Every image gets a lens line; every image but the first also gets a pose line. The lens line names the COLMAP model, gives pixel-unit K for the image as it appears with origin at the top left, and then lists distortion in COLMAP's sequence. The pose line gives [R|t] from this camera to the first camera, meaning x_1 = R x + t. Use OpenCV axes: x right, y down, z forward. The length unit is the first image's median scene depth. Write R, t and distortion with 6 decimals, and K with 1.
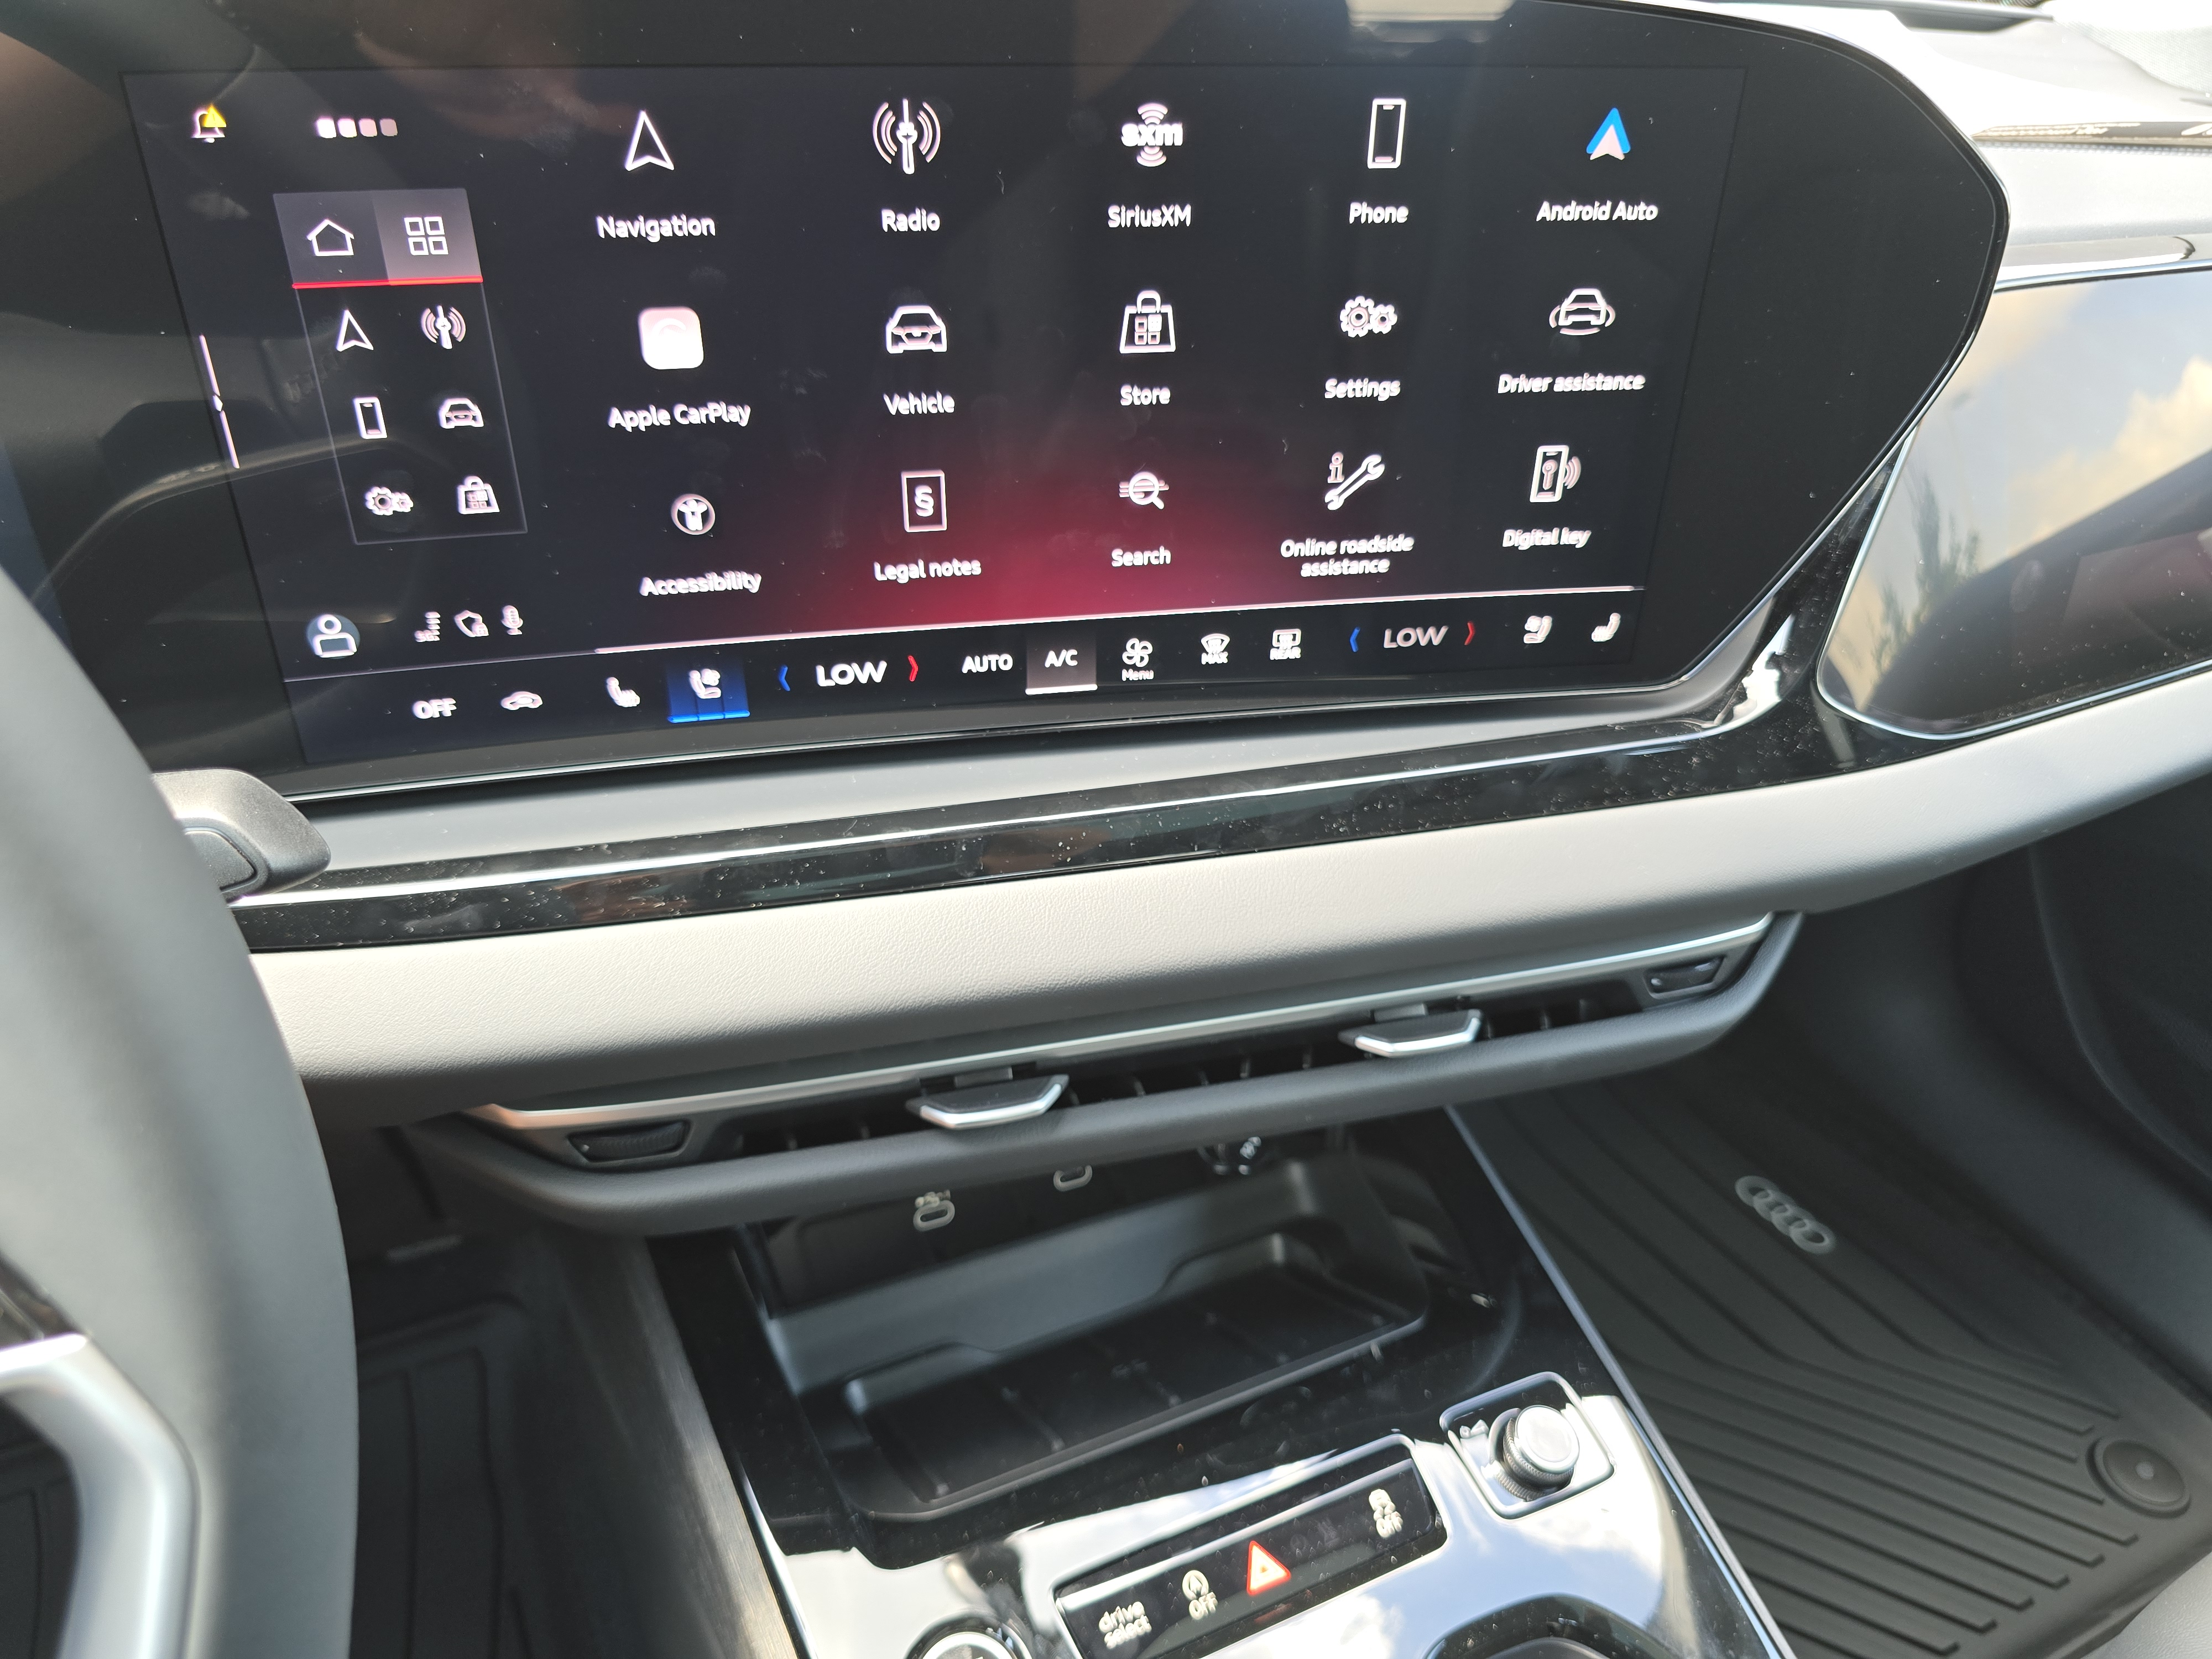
lens RADIAL K [[1550.6, 0, 1107.8], [0, 1550.6, 844.7], [0, 0, 1]] dist [0.022654, -0.056172]
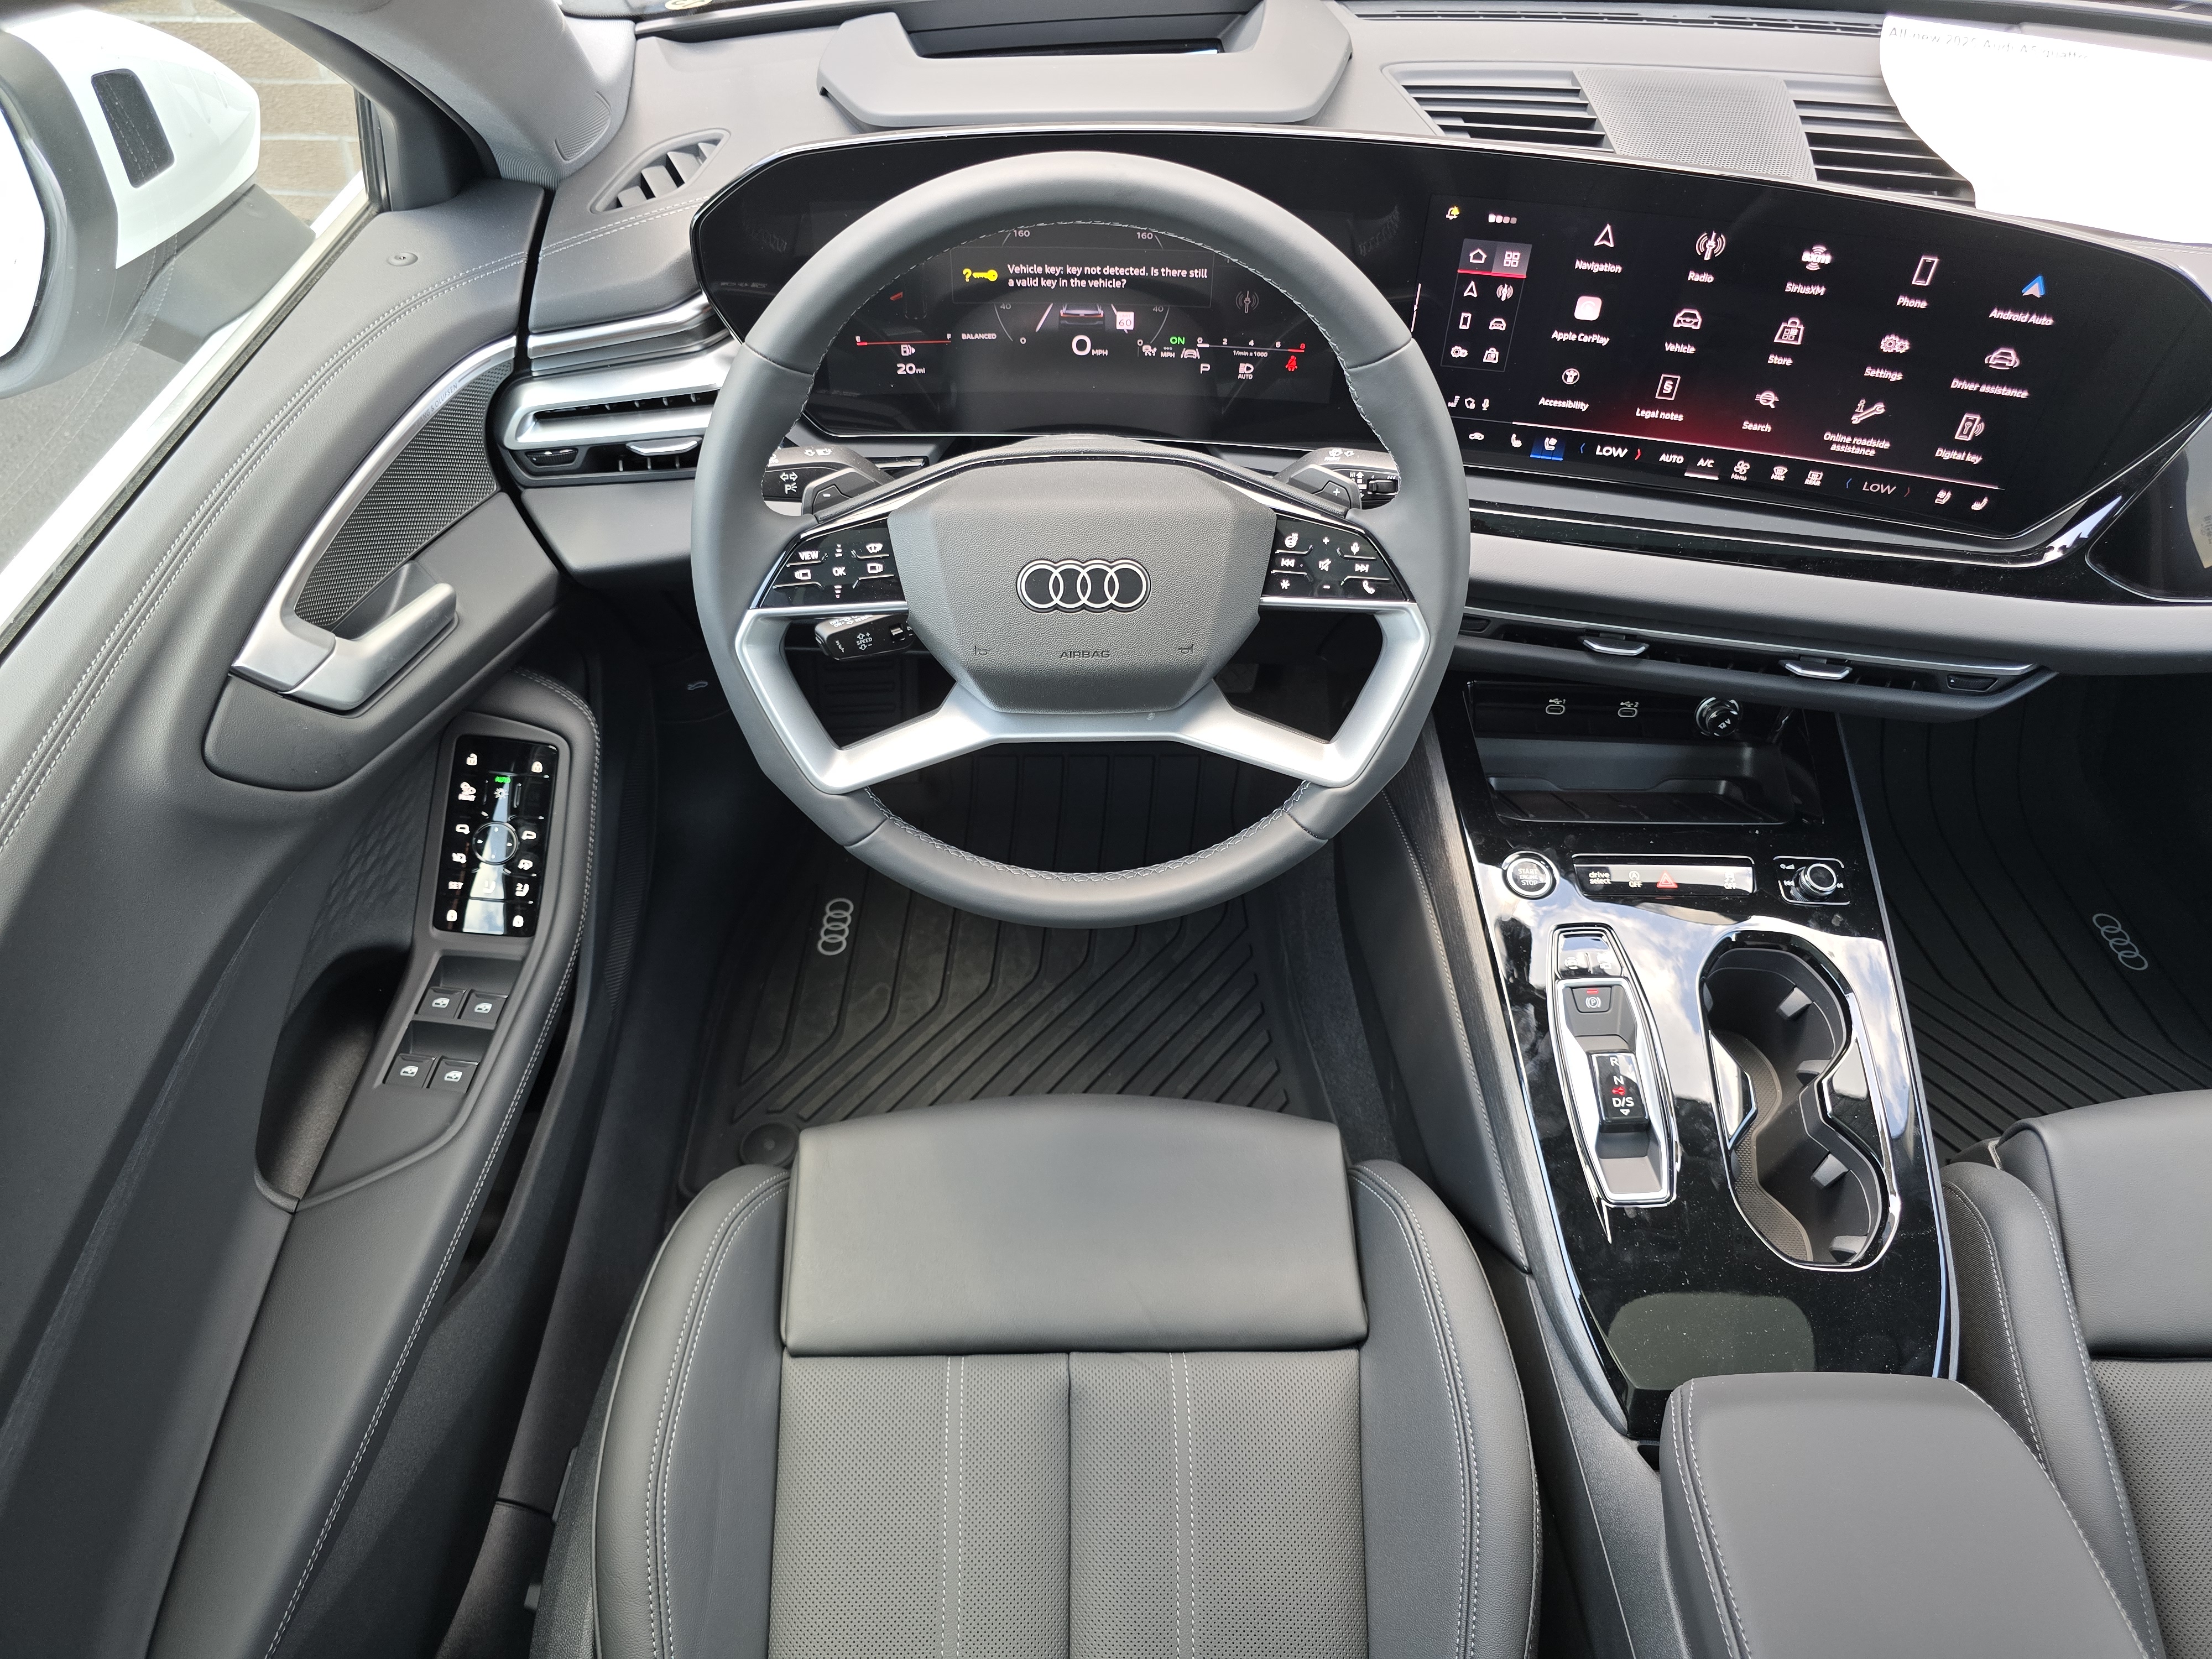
lens RADIAL K [[1497.3, 0, 1122.9], [0, 1497.3, 842.9], [0, 0, 1]] dist [0.042553, -0.044502]
pose [[0.907921, 0.297539, -0.295210, 0.012666], [-0.223950, 0.939727, 0.258379, 0.023059], [0.354295, -0.168476, 0.919832, -1.475634]]
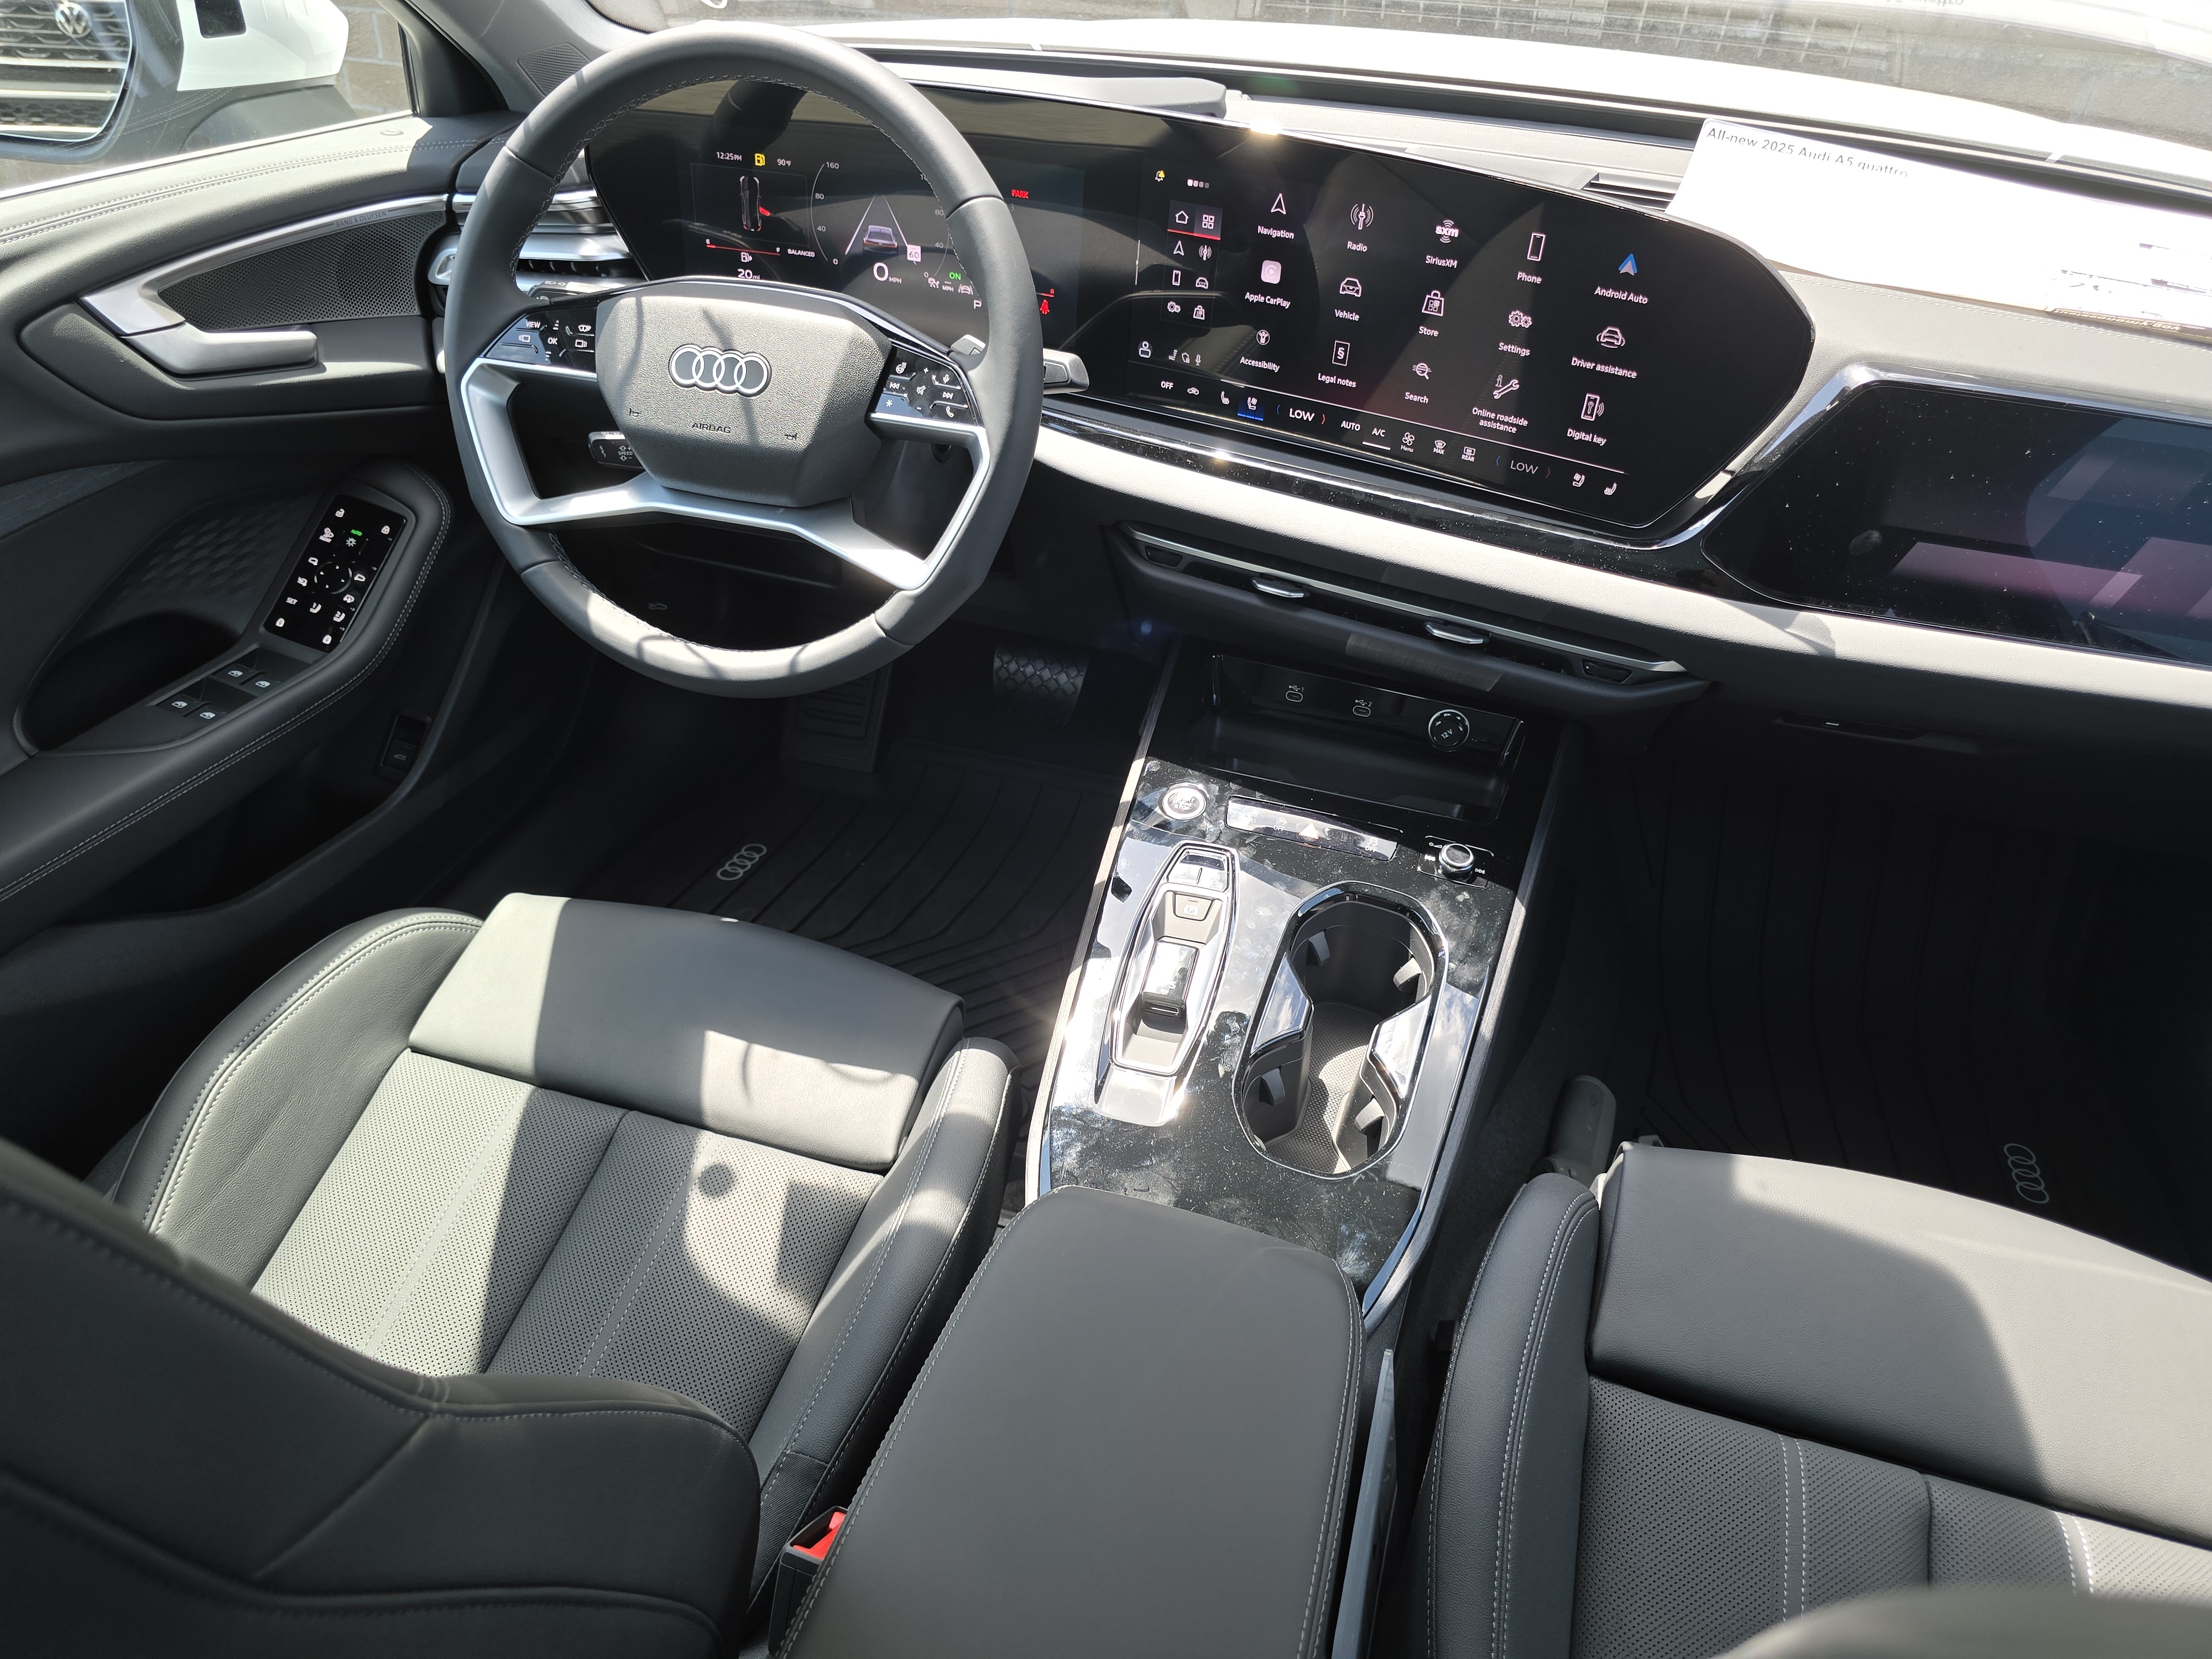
lens RADIAL K [[1494.4, 0, 1103.0], [0, 1494.4, 835.7], [0, 0, 1]] dist [0.049466, -0.047087]
pose [[0.733135, 0.396961, -0.552209, 1.266799], [-0.388672, 0.910866, 0.138769, 0.313744], [0.558075, 0.112892, 0.822075, -1.175432]]
